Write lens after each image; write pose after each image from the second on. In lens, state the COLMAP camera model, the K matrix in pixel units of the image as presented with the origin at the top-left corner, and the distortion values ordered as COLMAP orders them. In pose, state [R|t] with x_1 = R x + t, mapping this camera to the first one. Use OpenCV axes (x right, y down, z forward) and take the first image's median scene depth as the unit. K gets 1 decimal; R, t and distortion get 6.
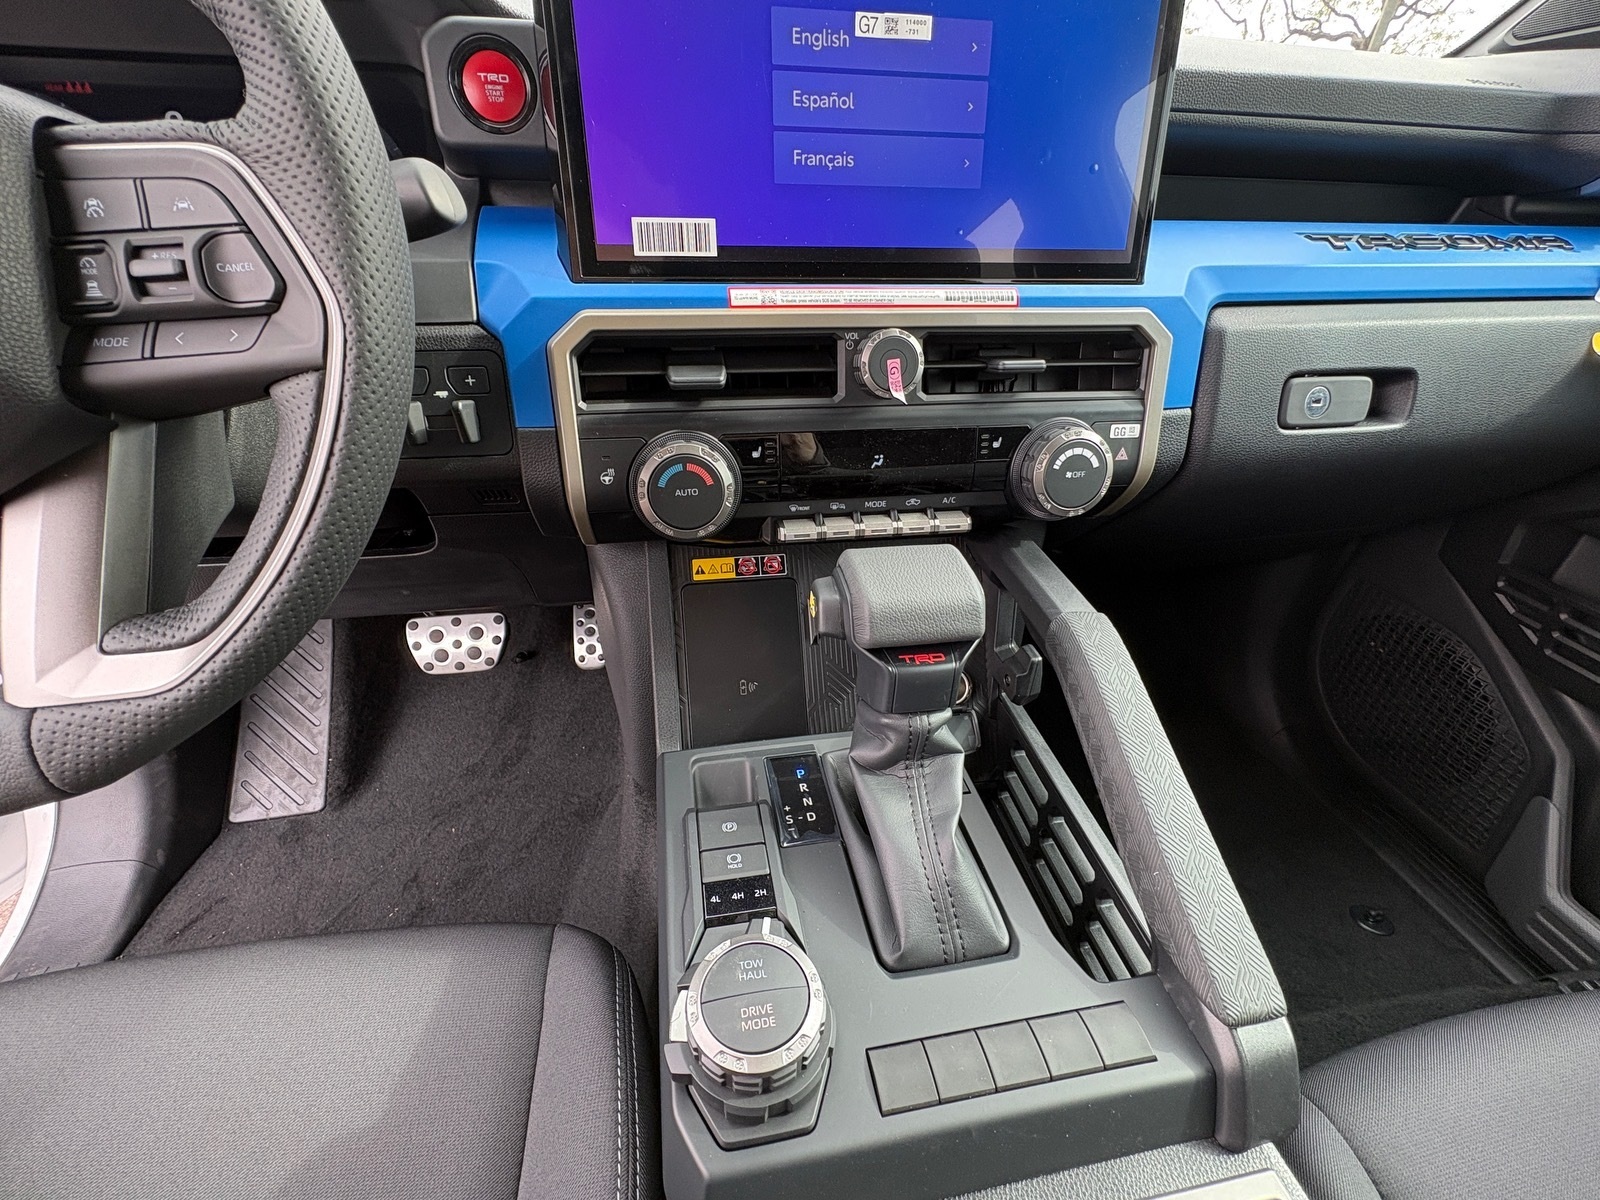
lens RADIAL K [[673.5, 0, 798.7], [0, 673.5, 607.0], [0, 0, 1]] dist [0.000058, -0.000083]
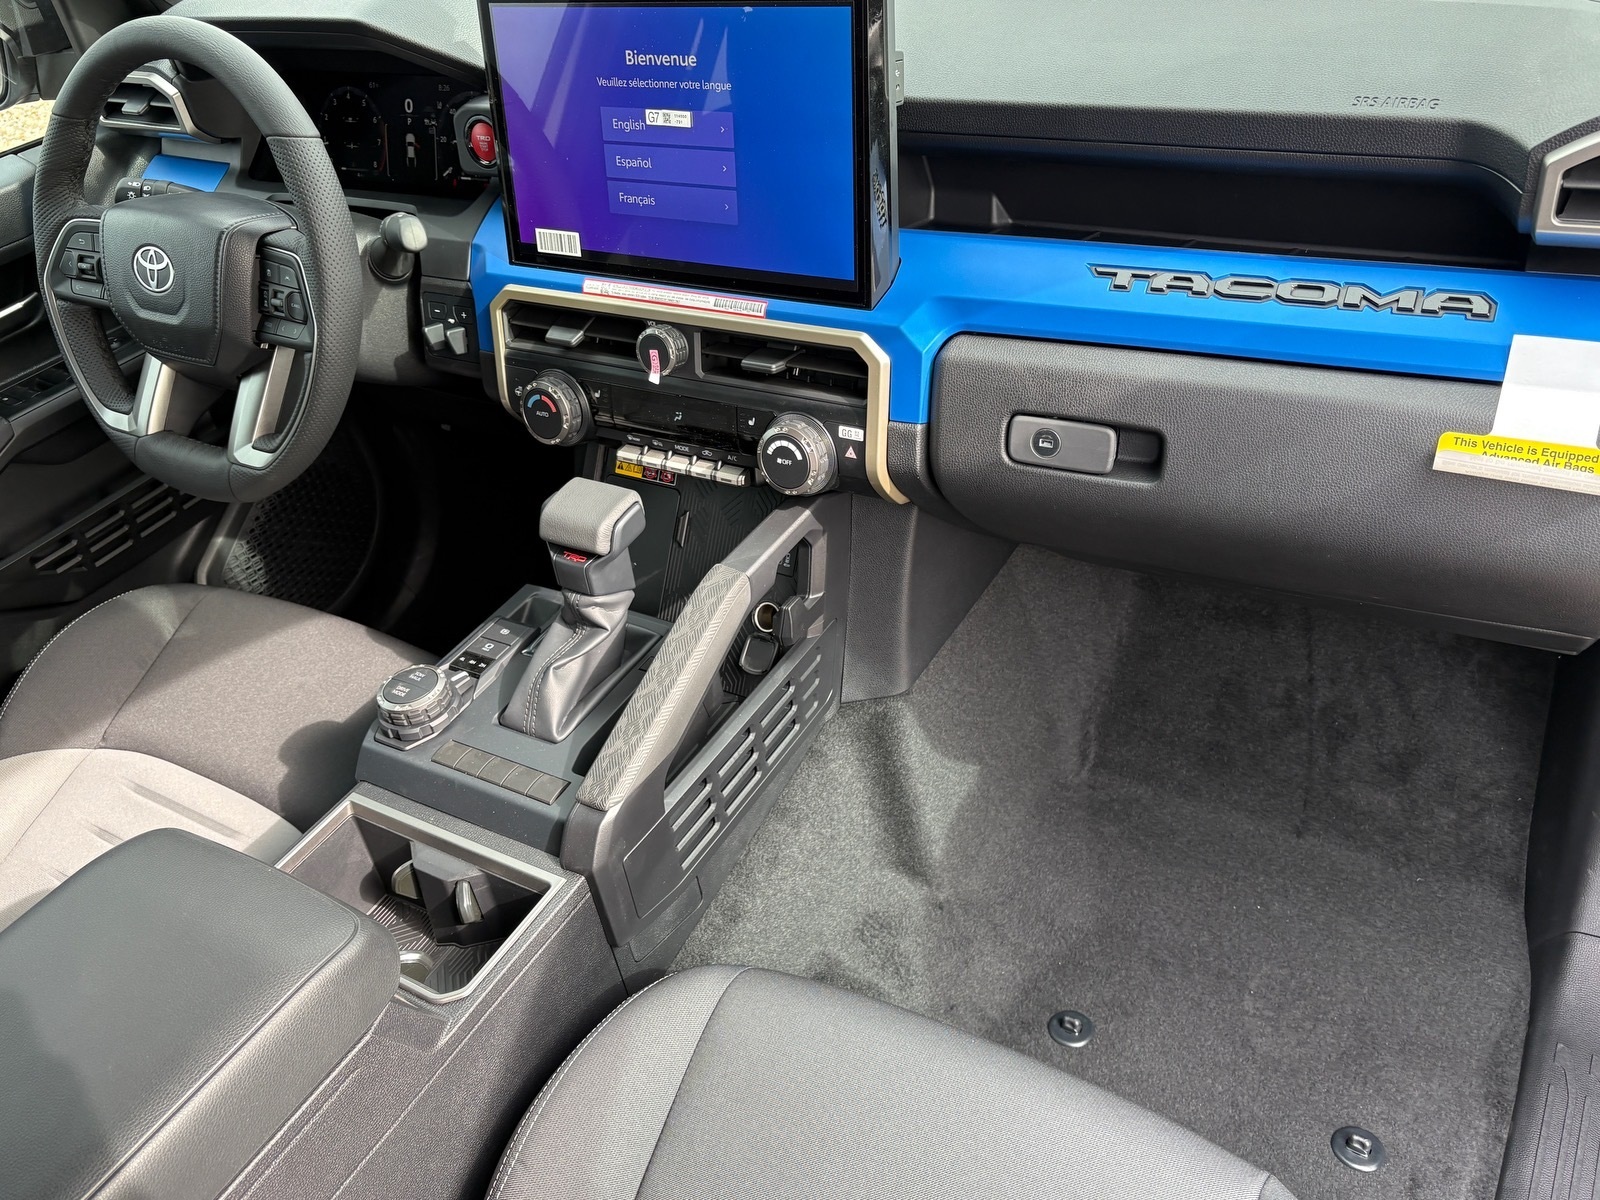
lens RADIAL K [[1283.4, 0, 800.0], [0, 1283.4, 600.0], [0, 0, 1]] dist [0.175205, -0.535921]
pose [[0.745432, 0.293471, -0.598503, 1.964148], [-0.221623, 0.955905, 0.192689, -0.427257], [0.628660, -0.010995, 0.777602, -0.814241]]
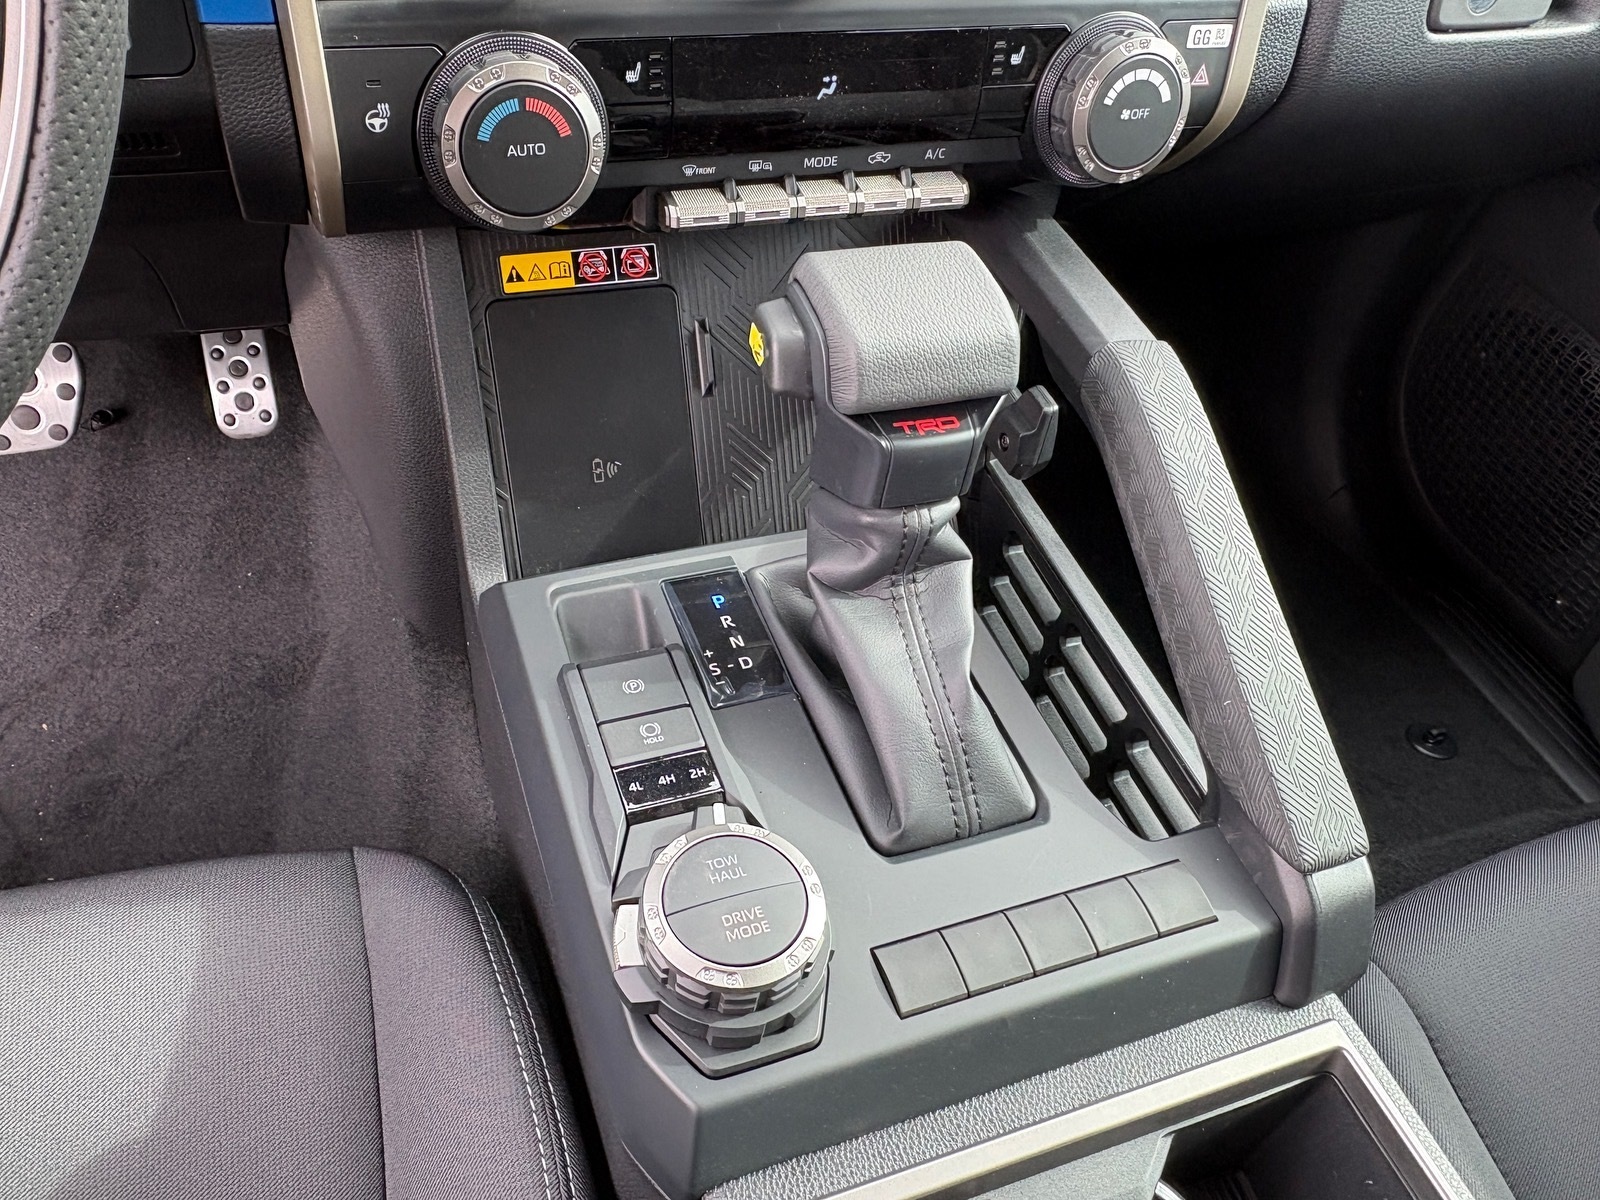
lens RADIAL K [[1182.9, 0, 753.1], [0, 1182.9, 609.4], [0, 0, 1]] dist [-0.002889, 0.004133]
pose [[0.983616, -0.063478, 0.168731, -0.161461], [0.017169, 0.964688, 0.262836, -0.048688], [-0.179457, -0.255633, 0.949972, -0.106296]]
